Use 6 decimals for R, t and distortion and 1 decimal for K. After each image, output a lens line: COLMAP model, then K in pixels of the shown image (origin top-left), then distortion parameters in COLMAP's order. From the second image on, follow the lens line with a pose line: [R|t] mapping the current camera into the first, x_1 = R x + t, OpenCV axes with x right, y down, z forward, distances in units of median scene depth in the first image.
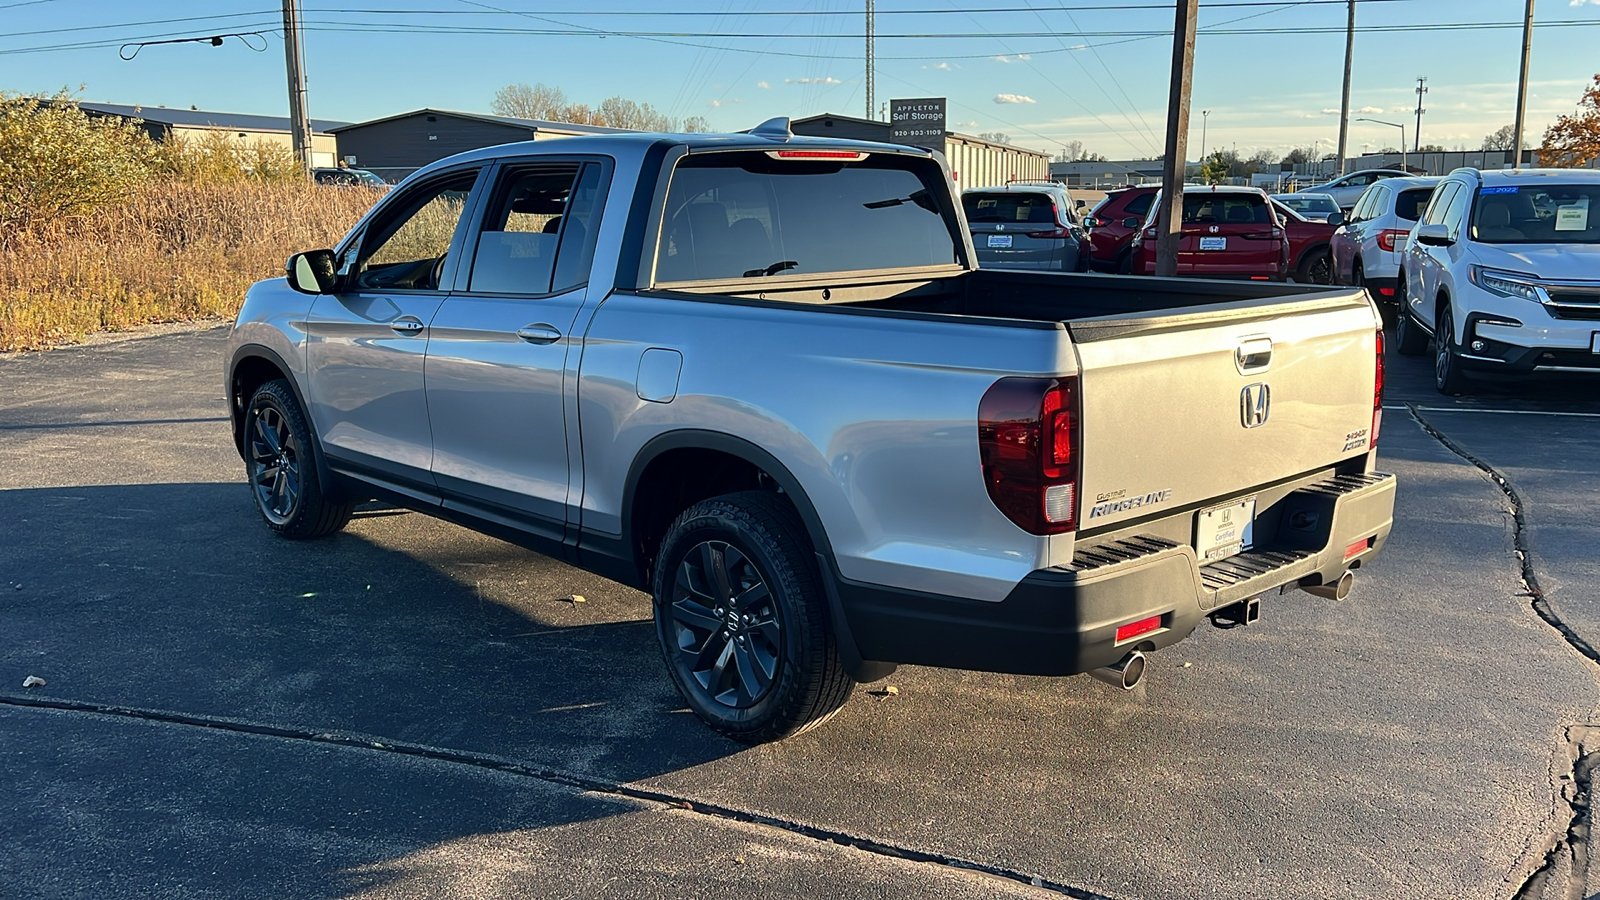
lens RADIAL K [[1382.6, 0, 800.0], [0, 1382.6, 450.0], [0, 0, 1]] dist [0.085016, -0.110678]
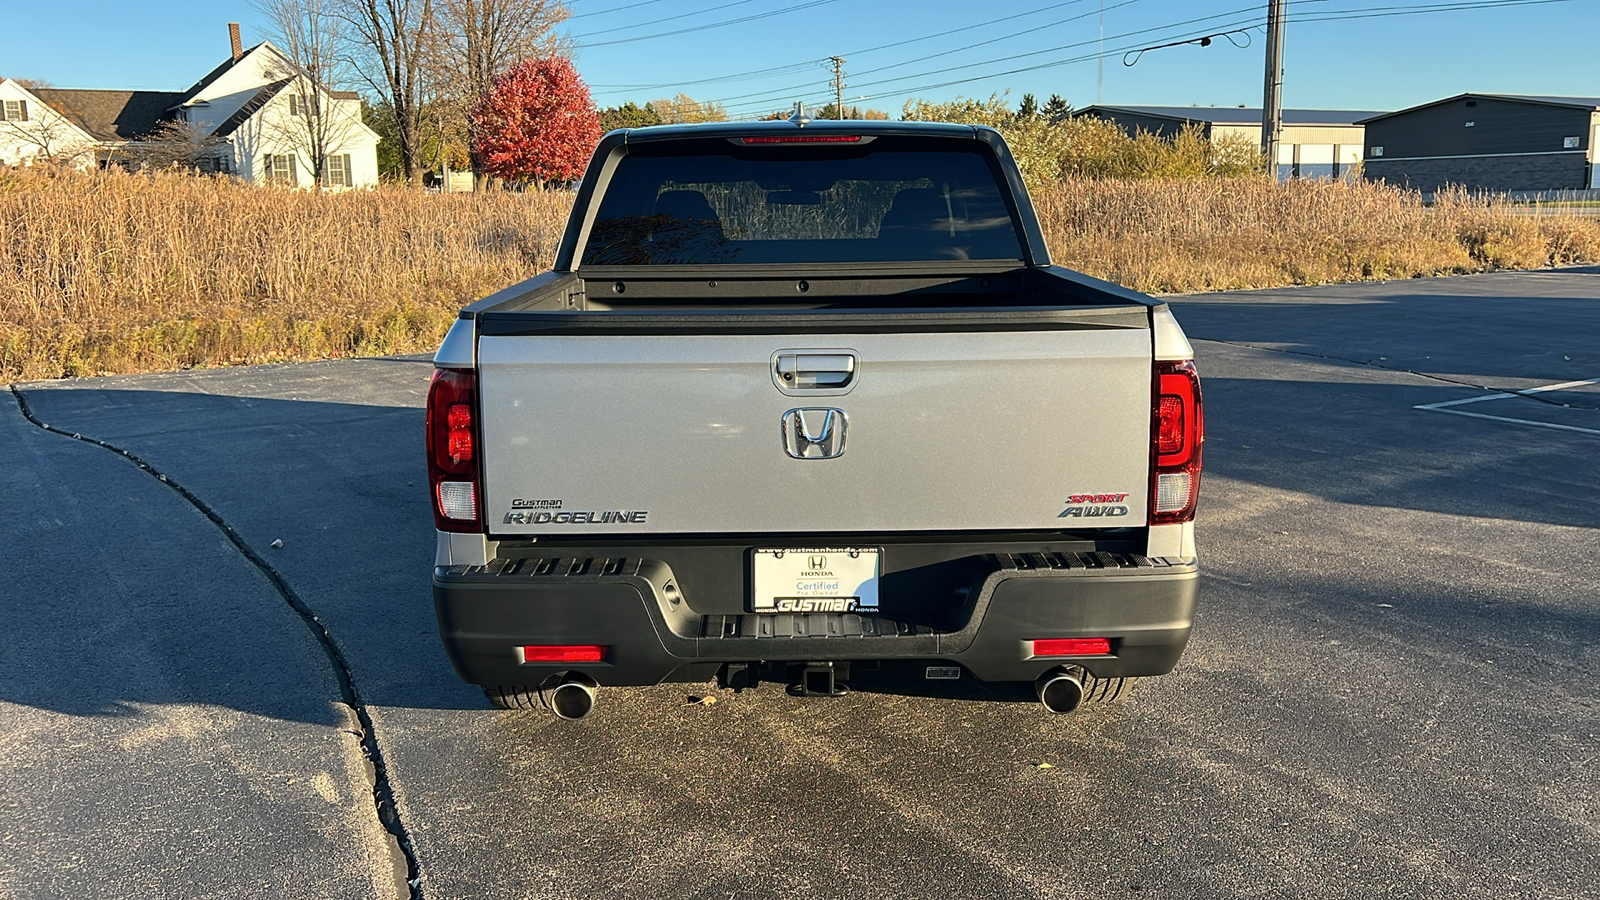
lens RADIAL K [[1383.7, 0, 812.1], [0, 1383.7, 445.8], [0, 0, 1]] dist [0.077766, -0.098972]
pose [[0.747420, 0.116468, -0.654063, 0.323539], [-0.115338, 0.992311, 0.044900, -0.023116], [0.654263, 0.041879, 0.755106, 0.140221]]
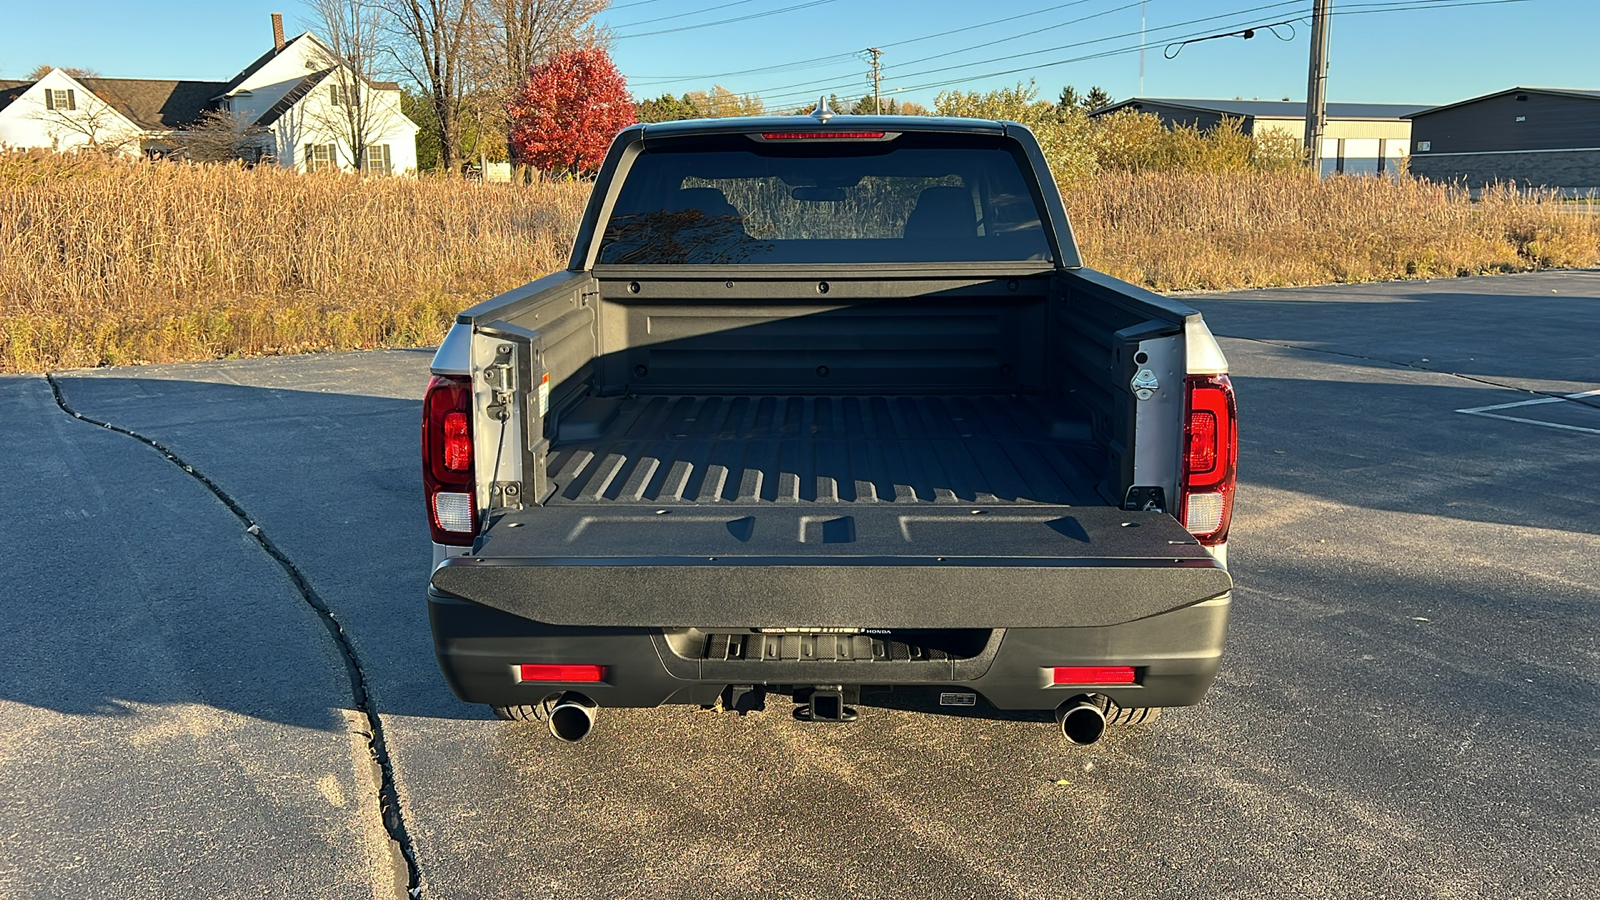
lens RADIAL K [[1382.6, 0, 800.0], [0, 1382.6, 450.0], [0, 0, 1]] dist [0.085016, -0.110678]
pose [[0.724277, 0.131001, -0.676951, 0.321346], [-0.125715, 0.990418, 0.057158, -0.026751], [0.677952, 0.043705, 0.733806, 0.149596]]
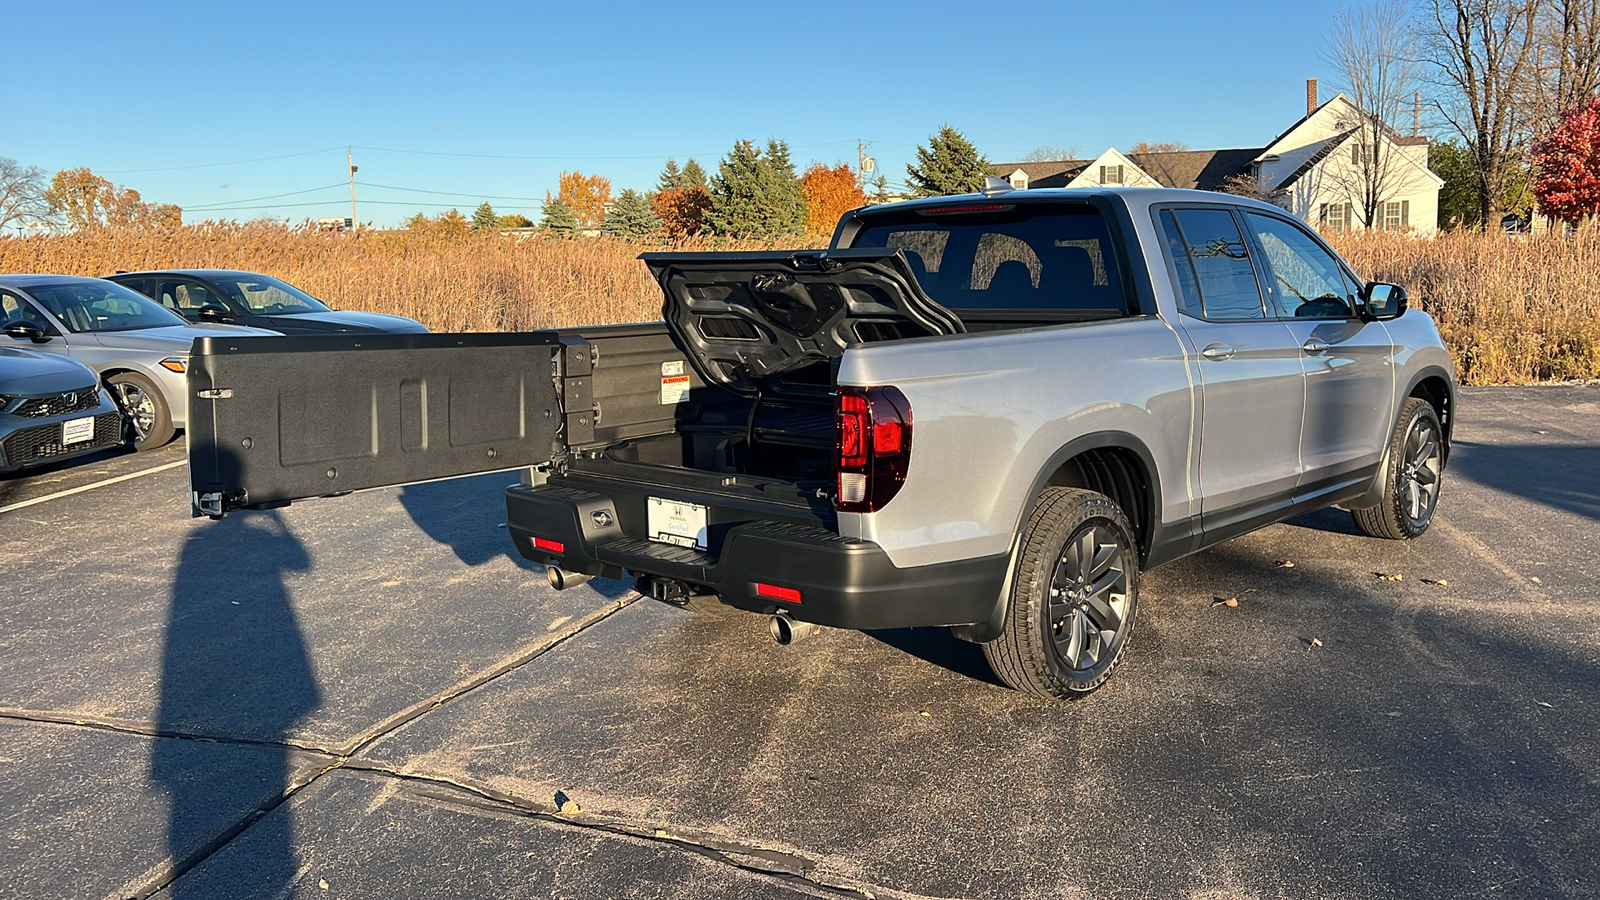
lens RADIAL K [[1382.6, 0, 800.0], [0, 1382.6, 450.0], [0, 0, 1]] dist [0.085016, -0.110678]
pose [[0.080759, 0.142229, -0.986534, 0.582723], [-0.166062, 0.977853, 0.127384, -0.067533], [0.982803, 0.153539, 0.102590, 0.370745]]
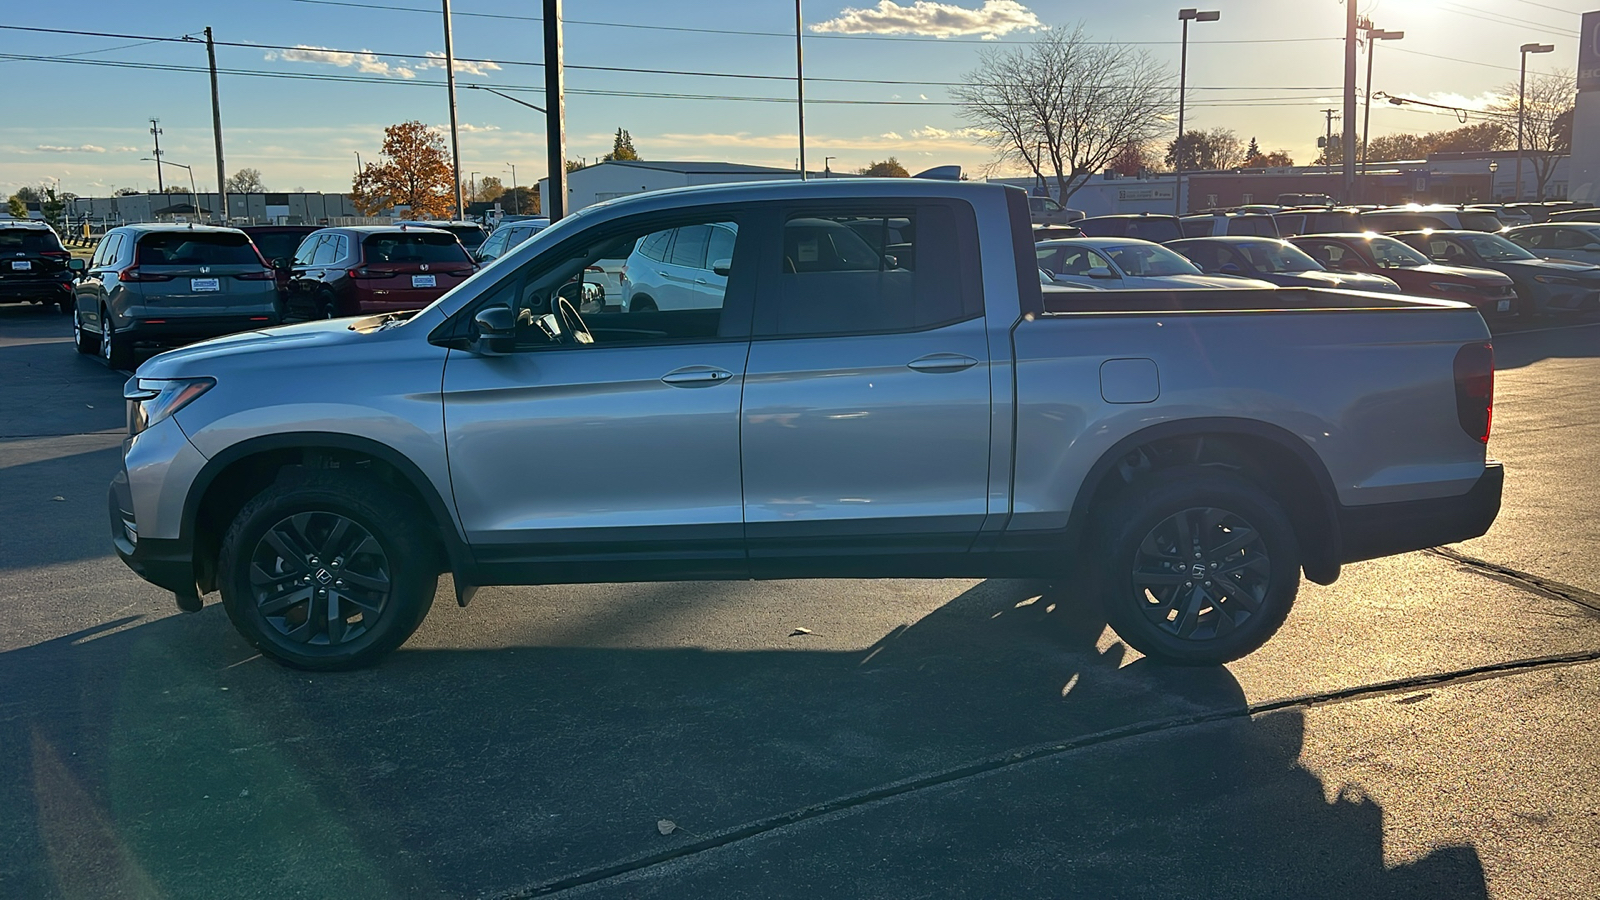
lens RADIAL K [[1382.6, 0, 800.0], [0, 1382.6, 450.0], [0, 0, 1]] dist [0.085016, -0.110678]
pose [[0.664161, -0.124607, 0.737132, -0.480262], [0.145189, 0.988737, 0.036323, -0.032682], [-0.733356, 0.082899, 0.674772, 0.166303]]
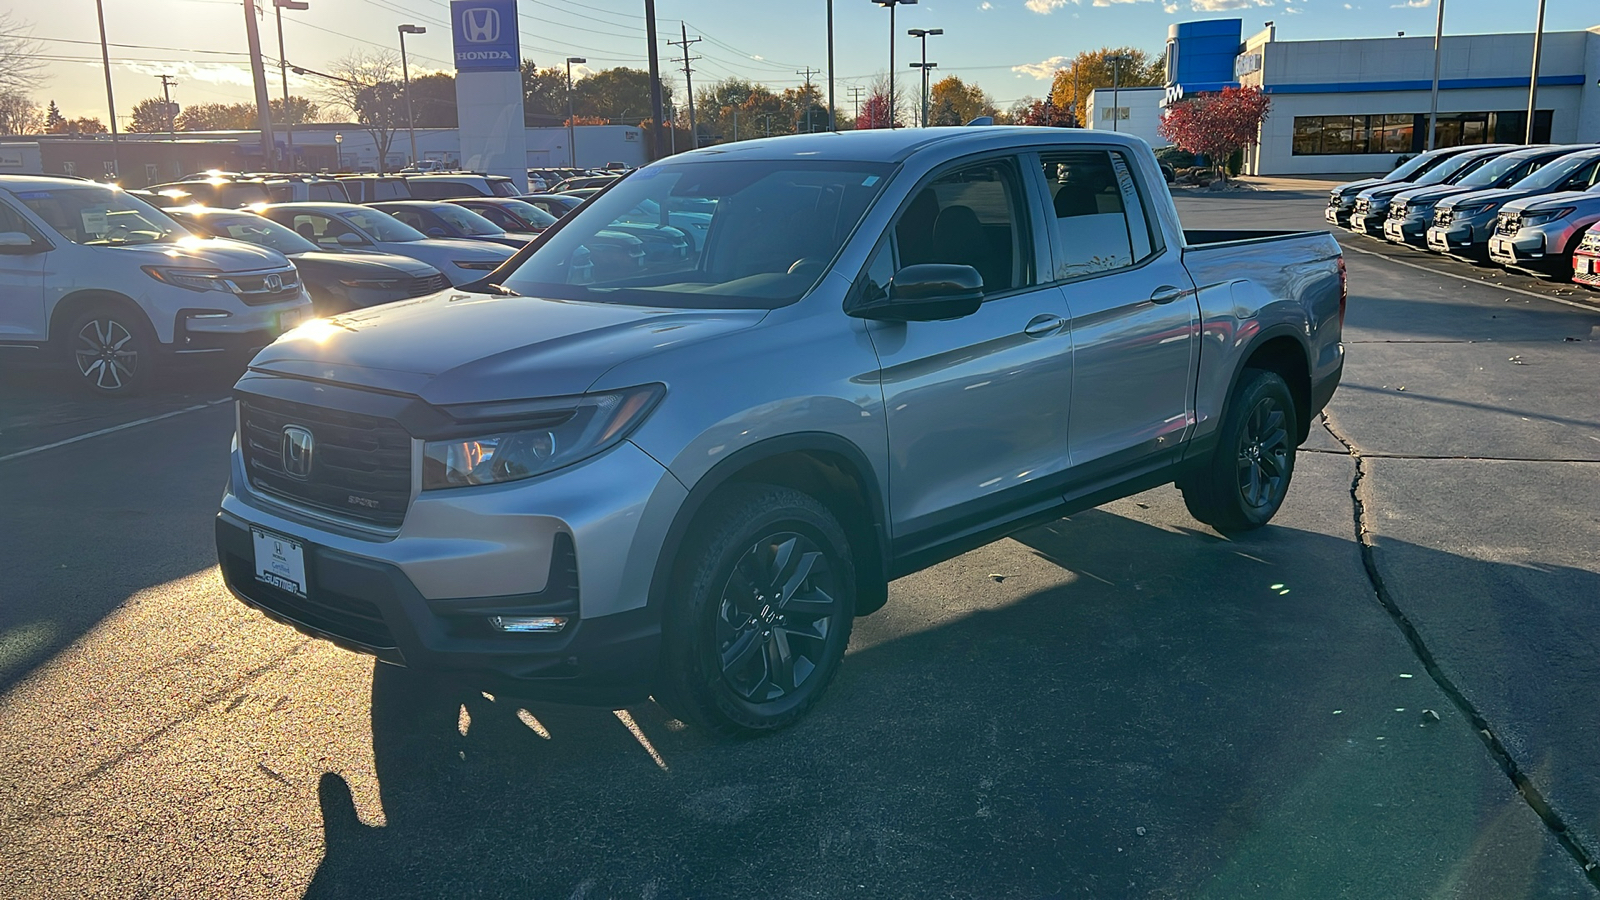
lens RADIAL K [[1382.6, 0, 800.0], [0, 1382.6, 450.0], [0, 0, 1]] dist [0.085016, -0.110678]
pose [[-0.085199, -0.189154, 0.978244, -0.608475], [0.203327, 0.957853, 0.202920, -0.117286], [-0.975397, 0.216192, -0.043148, 0.627197]]
